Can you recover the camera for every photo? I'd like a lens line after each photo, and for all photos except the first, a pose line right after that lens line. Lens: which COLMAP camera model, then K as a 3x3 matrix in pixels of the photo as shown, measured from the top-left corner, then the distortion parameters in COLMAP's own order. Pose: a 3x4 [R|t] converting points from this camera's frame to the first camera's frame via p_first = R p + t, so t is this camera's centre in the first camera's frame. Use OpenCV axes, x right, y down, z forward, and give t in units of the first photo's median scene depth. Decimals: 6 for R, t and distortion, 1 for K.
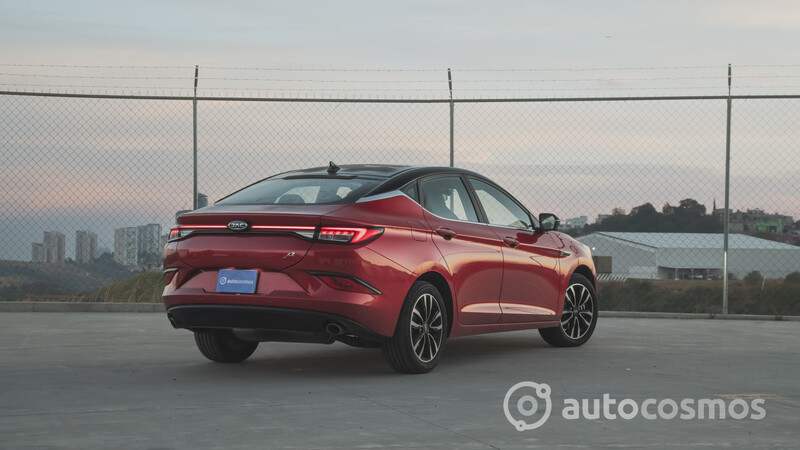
lens RADIAL K [[1400.3, 0, 400.0], [0, 1400.3, 225.0], [0, 0, 1]] dist [0.364282, -0.011173]
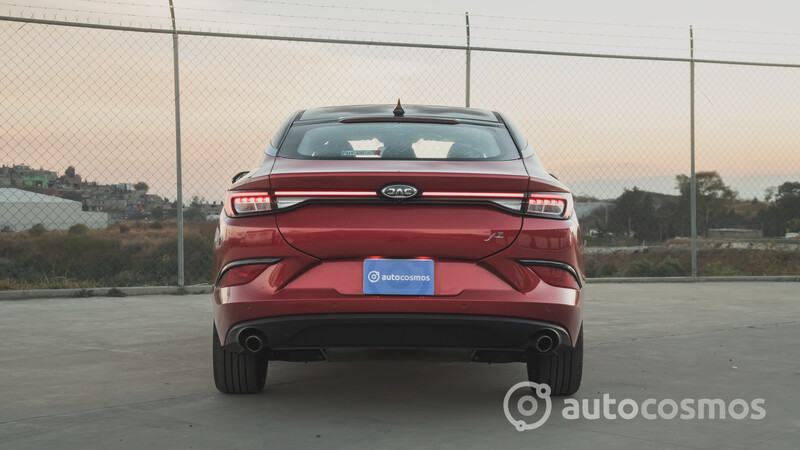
lens RADIAL K [[1318.6, 0, 400.0], [0, 1318.6, 225.0], [0, 0, 1]] dist [0.370450, 0.019323]
pose [[0.880850, -0.014359, 0.473178, -0.400712], [-0.001259, 0.999465, 0.032673, -0.004003], [-0.473394, -0.029376, 0.880361, 0.459093]]
